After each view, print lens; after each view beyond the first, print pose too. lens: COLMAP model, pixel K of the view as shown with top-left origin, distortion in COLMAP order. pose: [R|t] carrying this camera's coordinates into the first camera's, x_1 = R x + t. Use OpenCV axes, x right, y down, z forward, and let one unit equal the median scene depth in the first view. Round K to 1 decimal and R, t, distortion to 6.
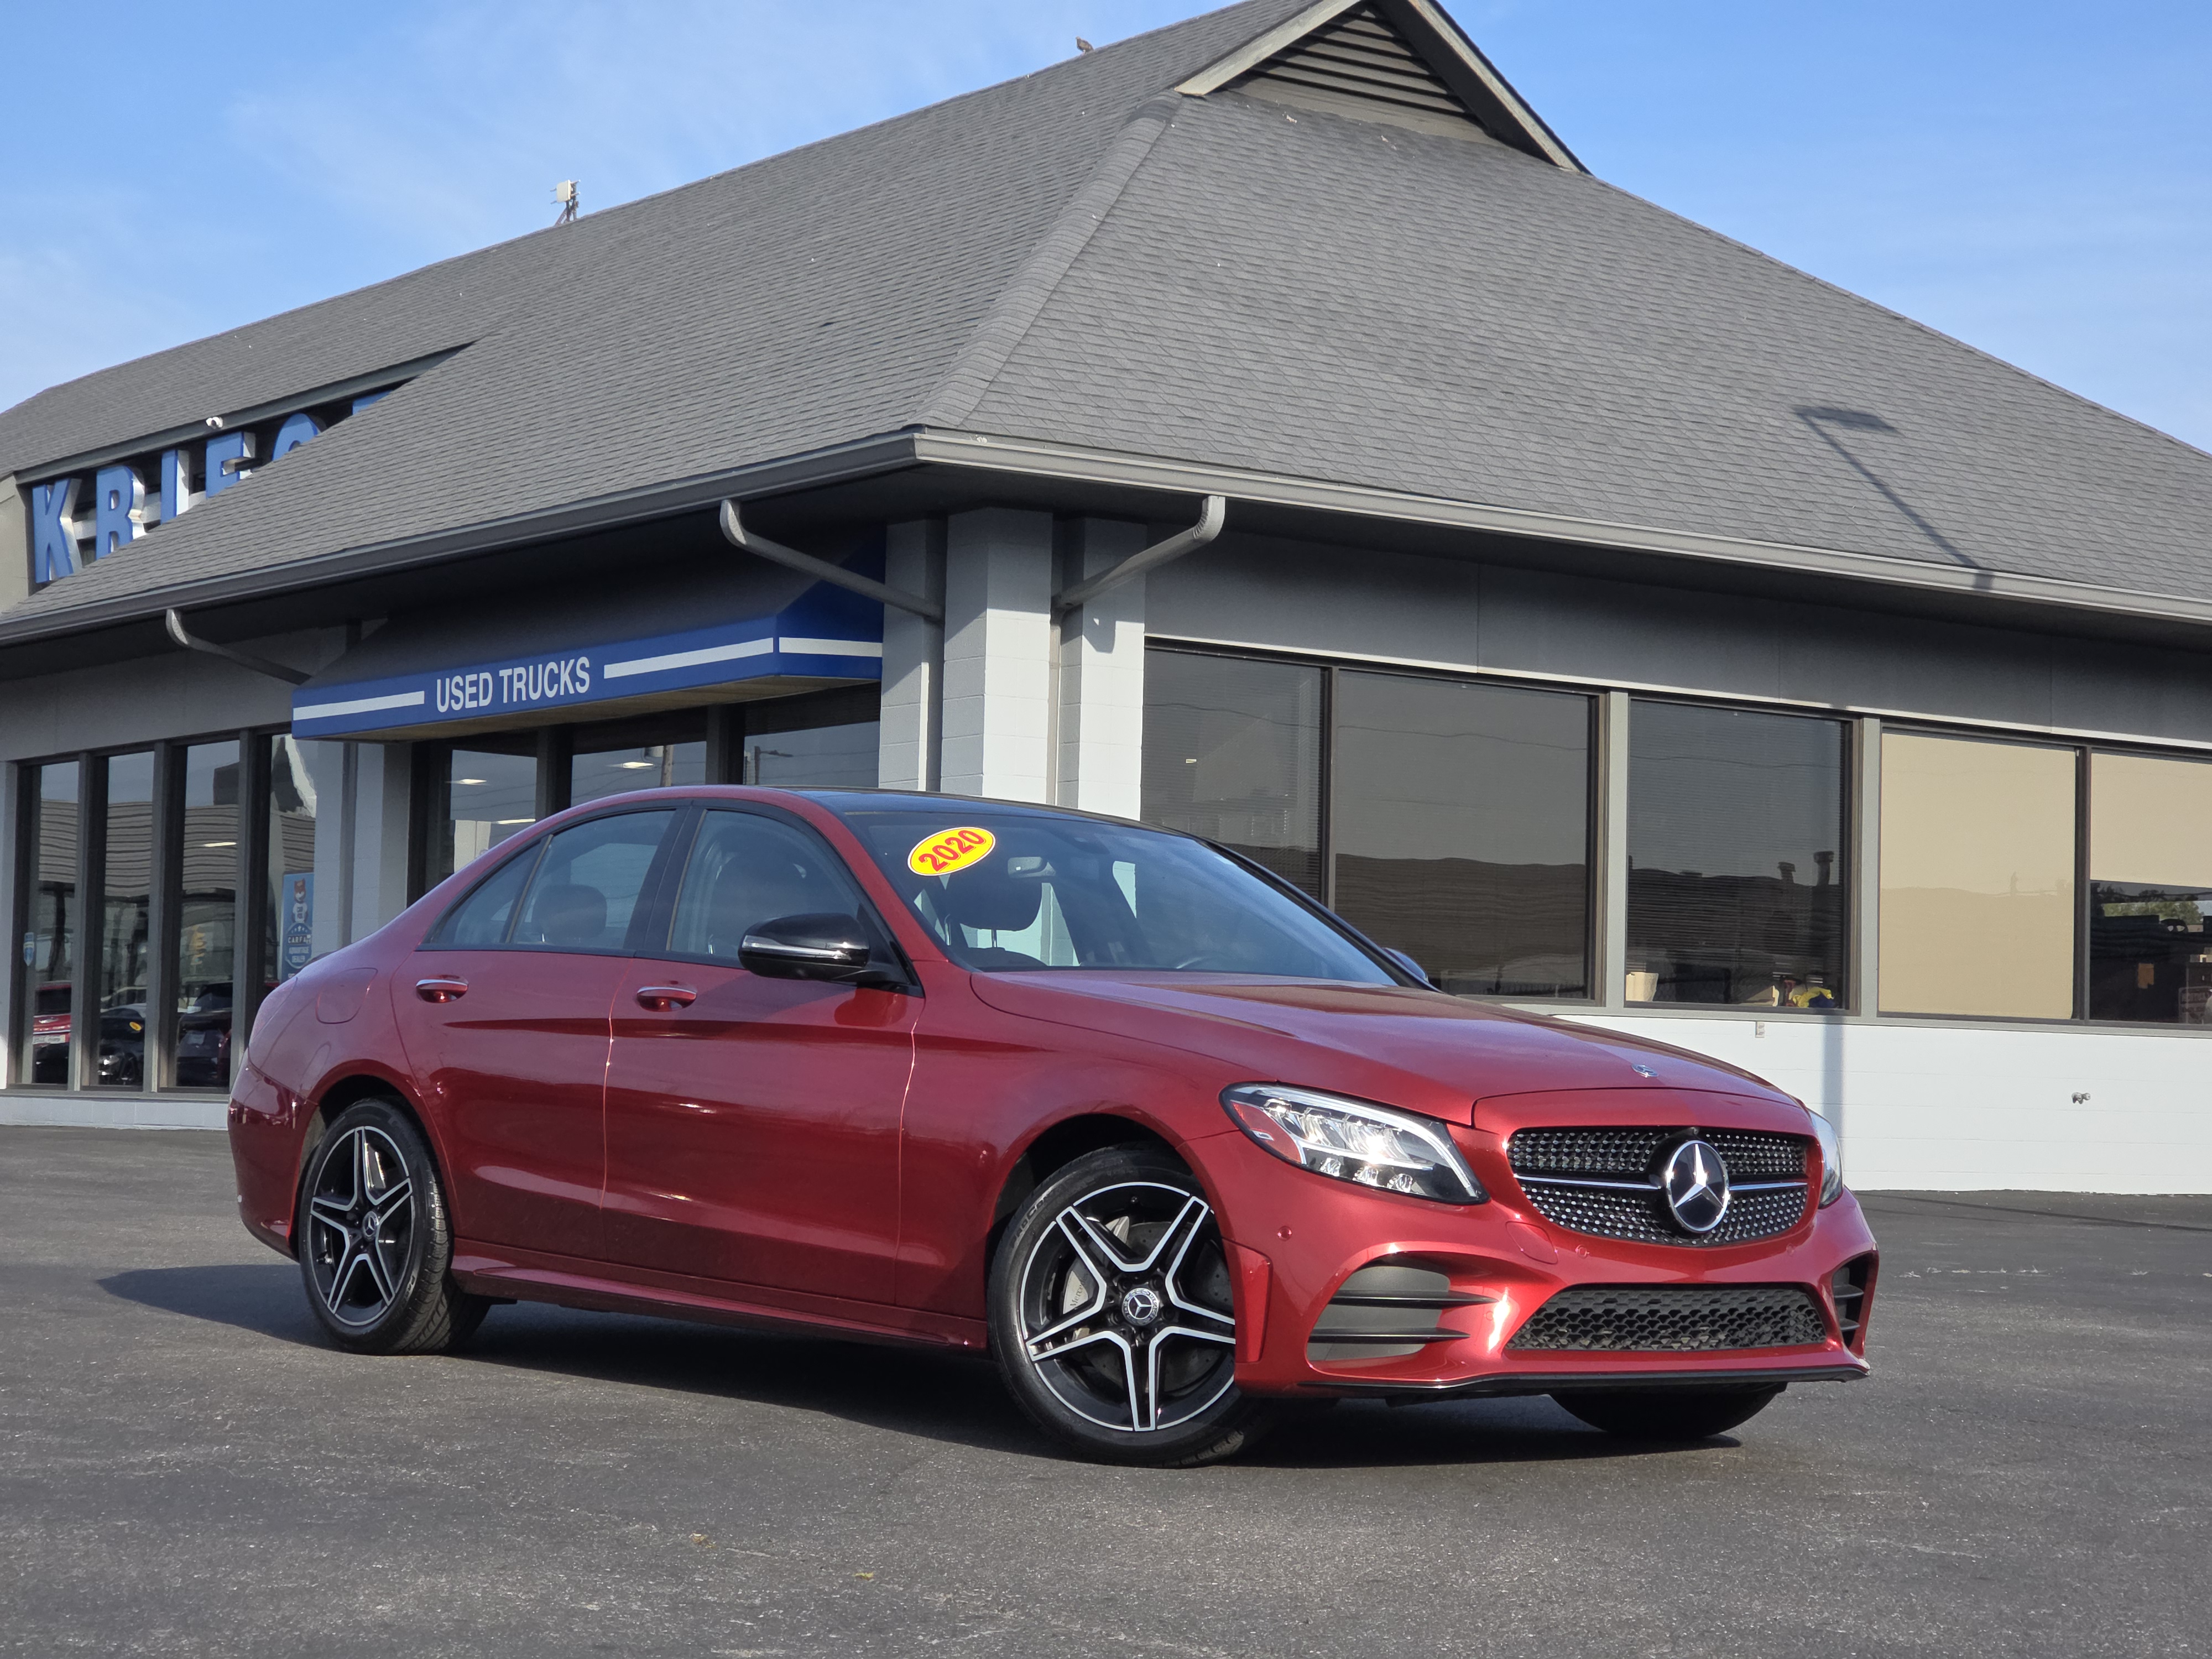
lens RADIAL K [[4347.6, 0, 1106.0], [0, 4347.6, 829.5], [0, 0, 1]] dist [-0.425444, 4.883784]
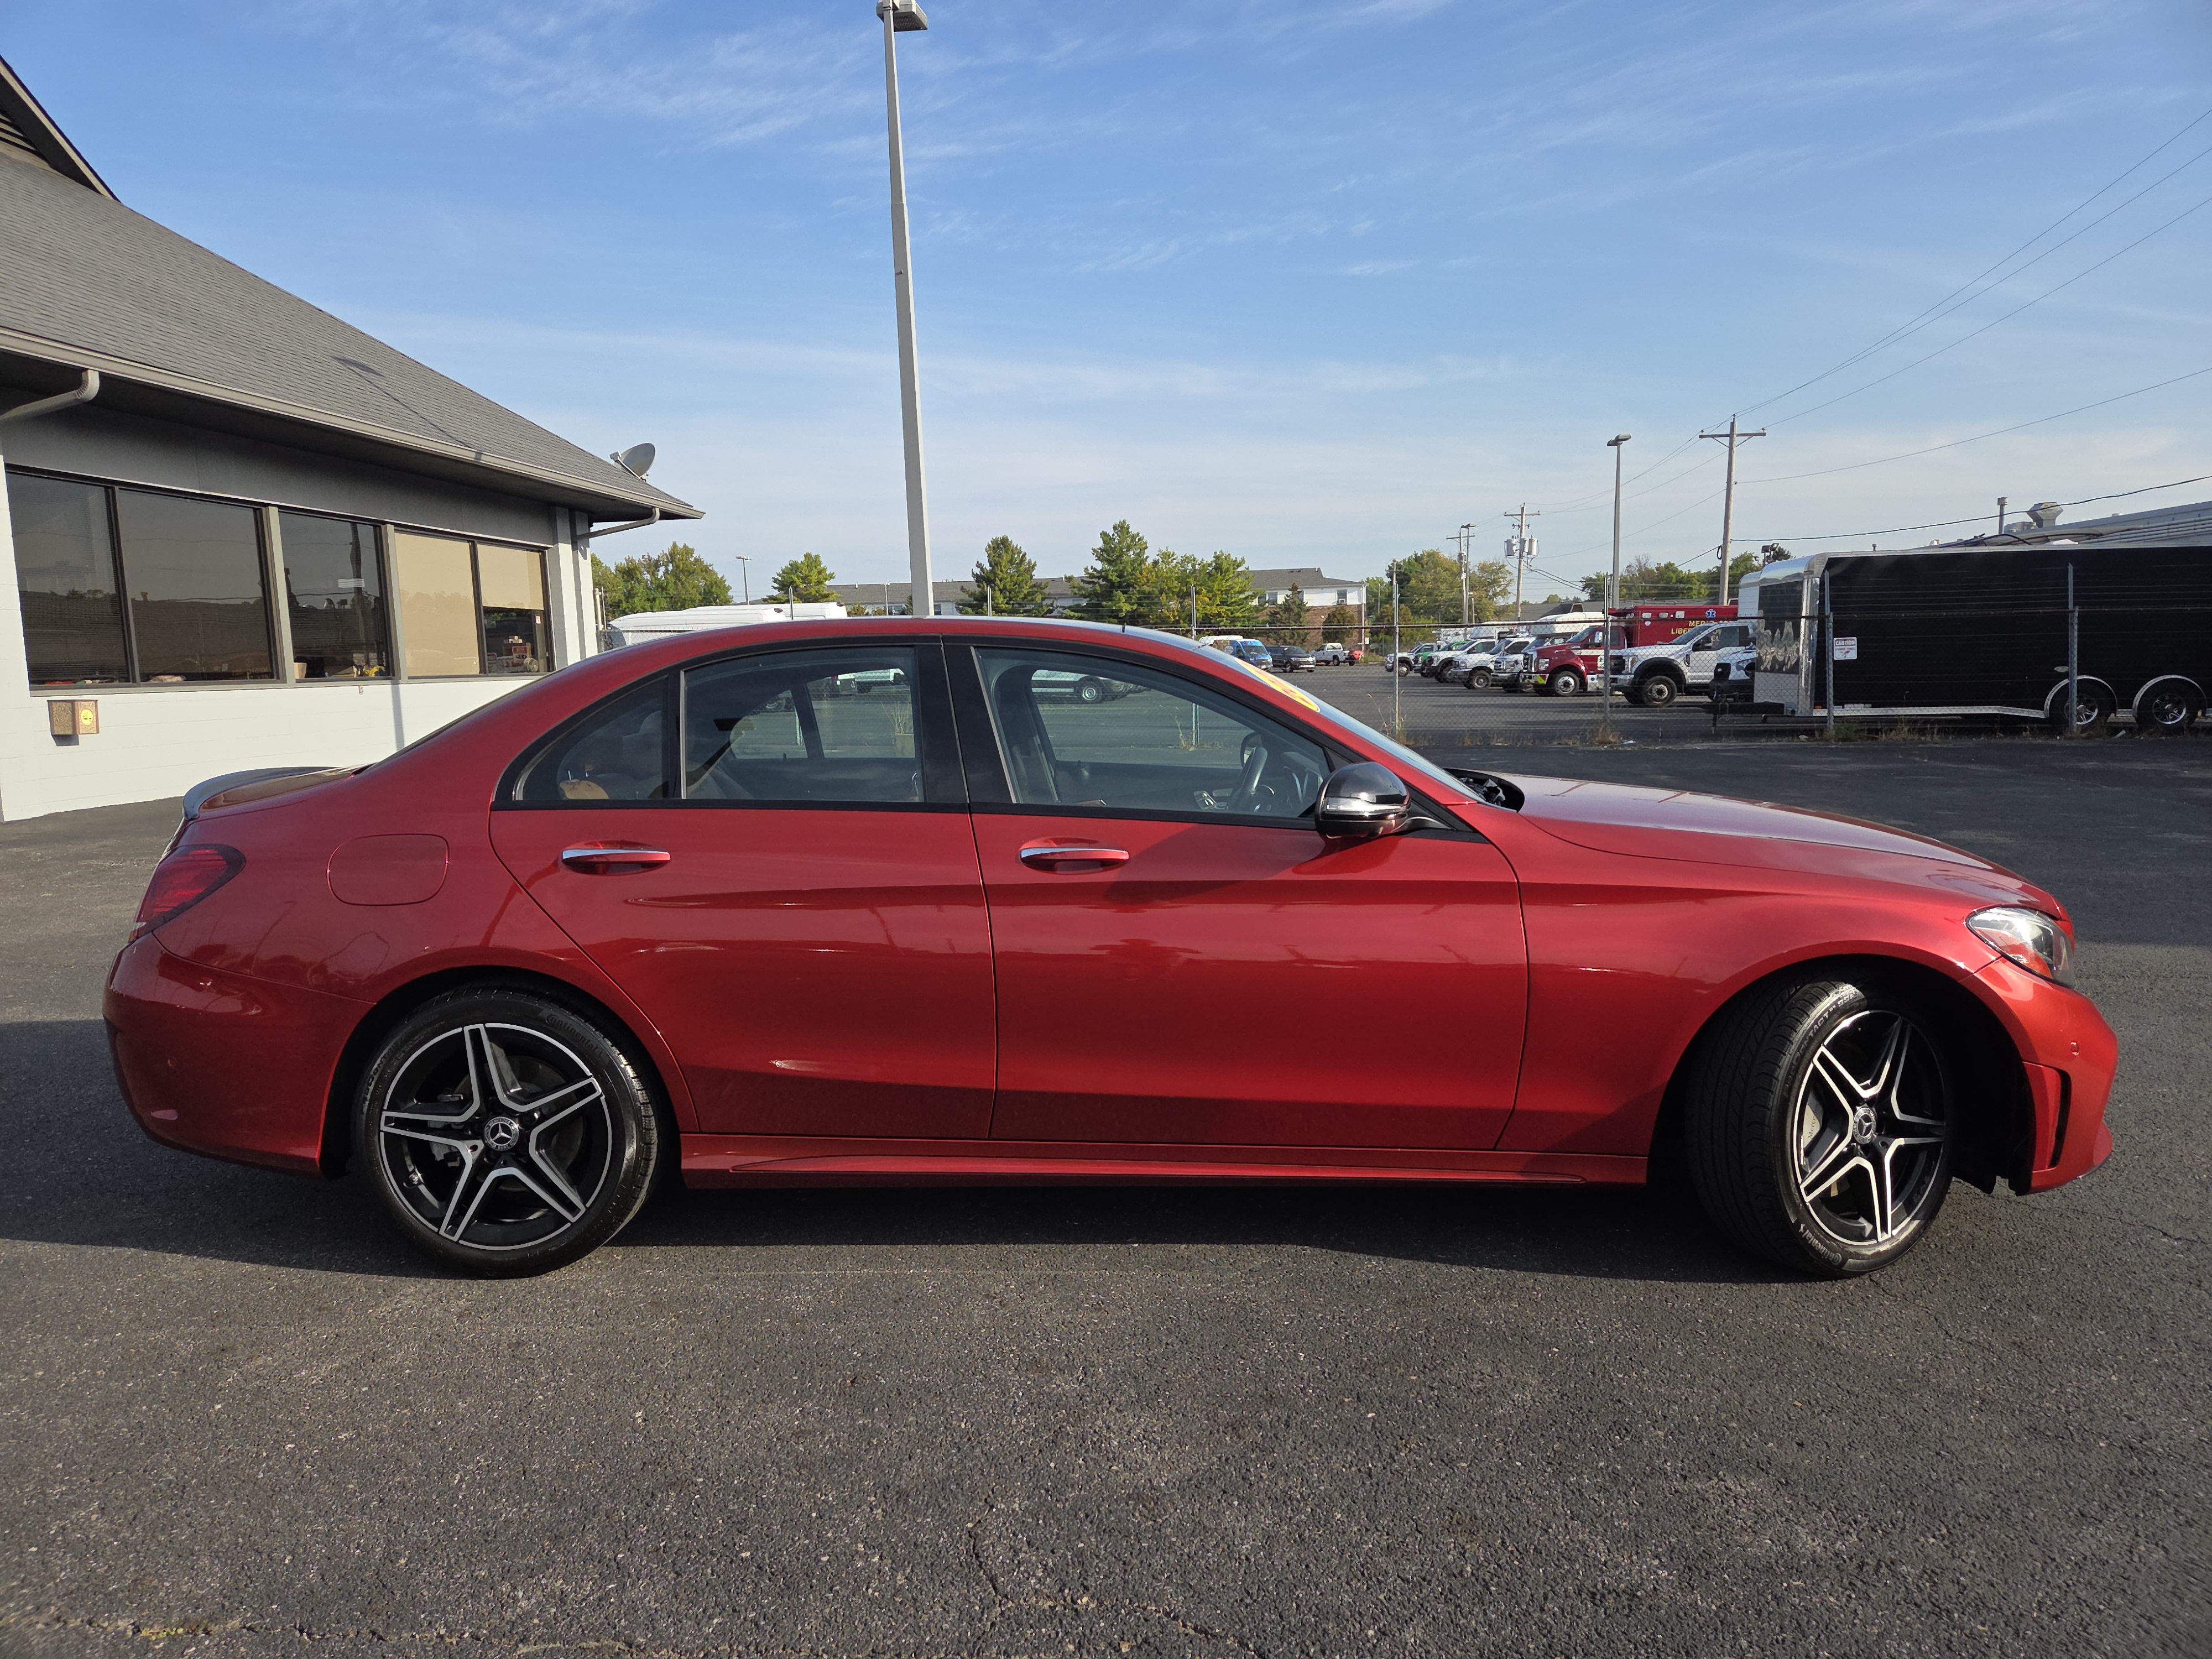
lens RADIAL K [[1498.1, 0, 1106.0], [0, 1498.1, 829.5], [0, 0, 1]] dist [0.080286, -0.074313]
pose [[0.663759, -0.126811, 0.737118, -0.143490], [-0.002555, 0.985132, 0.171780, -0.010100], [-0.747942, -0.115904, 0.653566, 0.332479]]
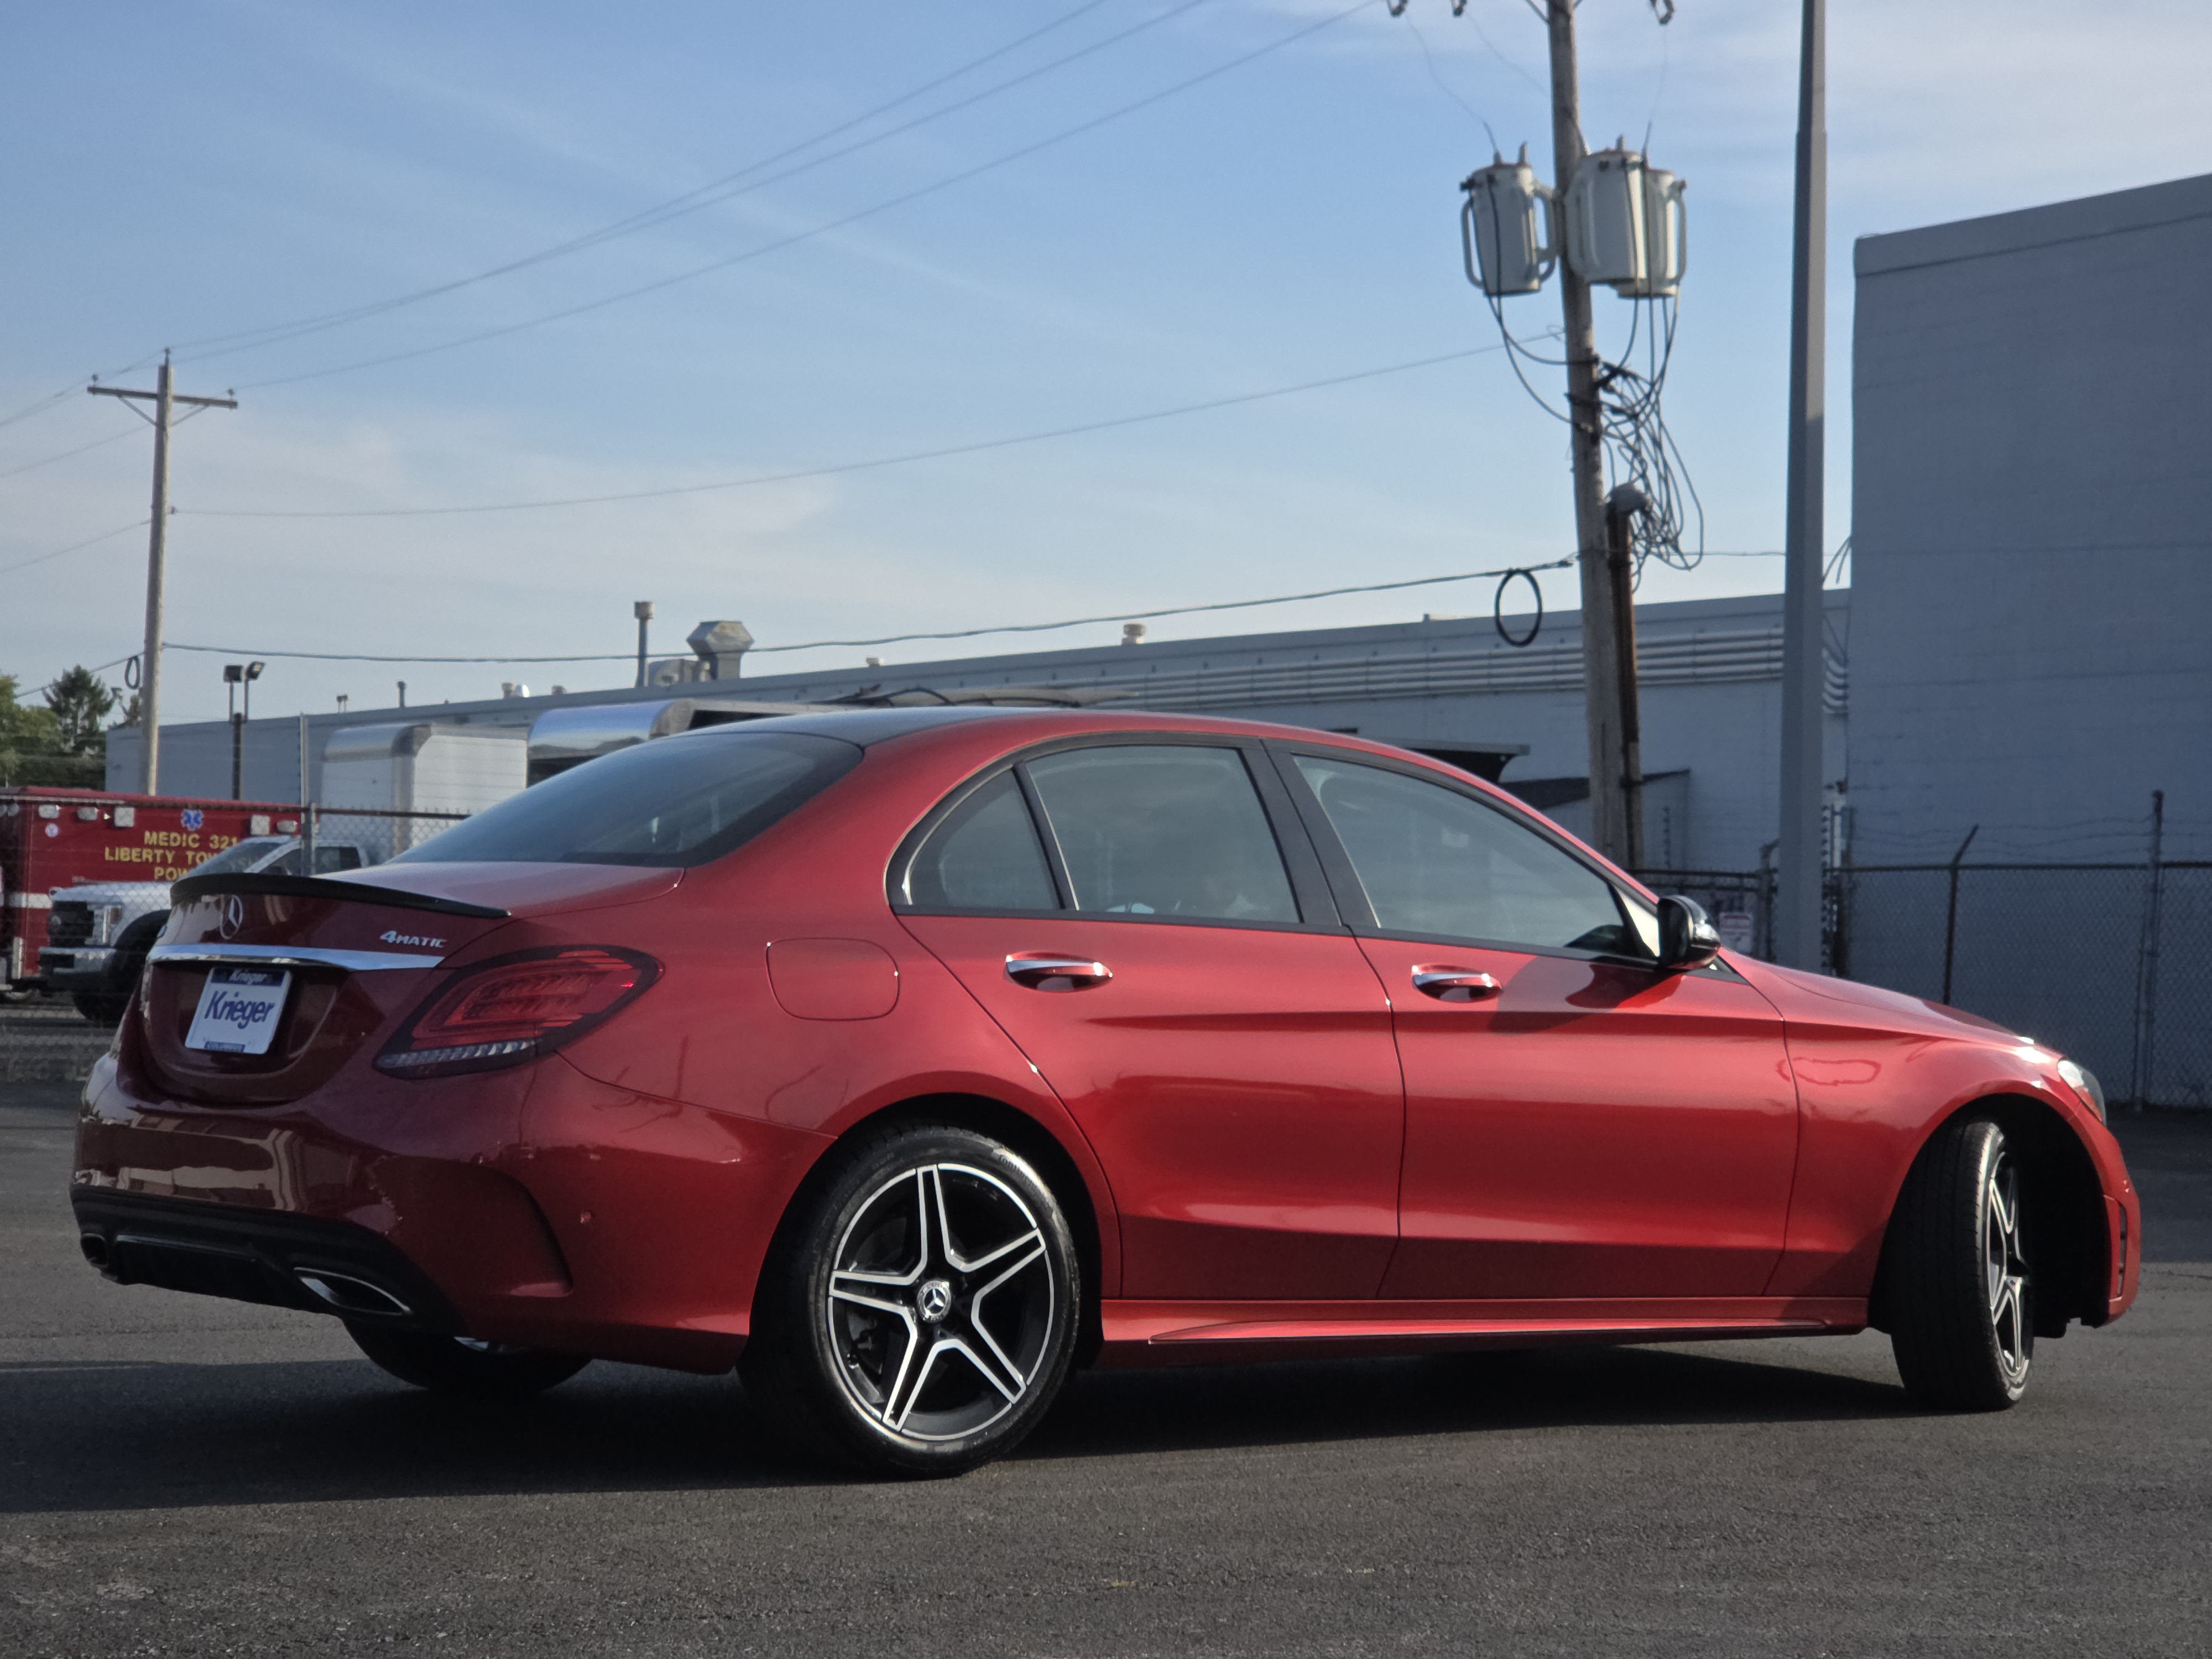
lens RADIAL K [[4769.9, 0, 1106.0], [0, 4769.9, 829.5], [0, 0, 1]] dist [-0.900997, 12.482322]
pose [[0.014986, 0.000100, 0.999888, -0.447024], [-0.078142, 0.996942, 0.001072, 0.004759], [-0.996830, -0.078149, 0.014948, 0.449140]]
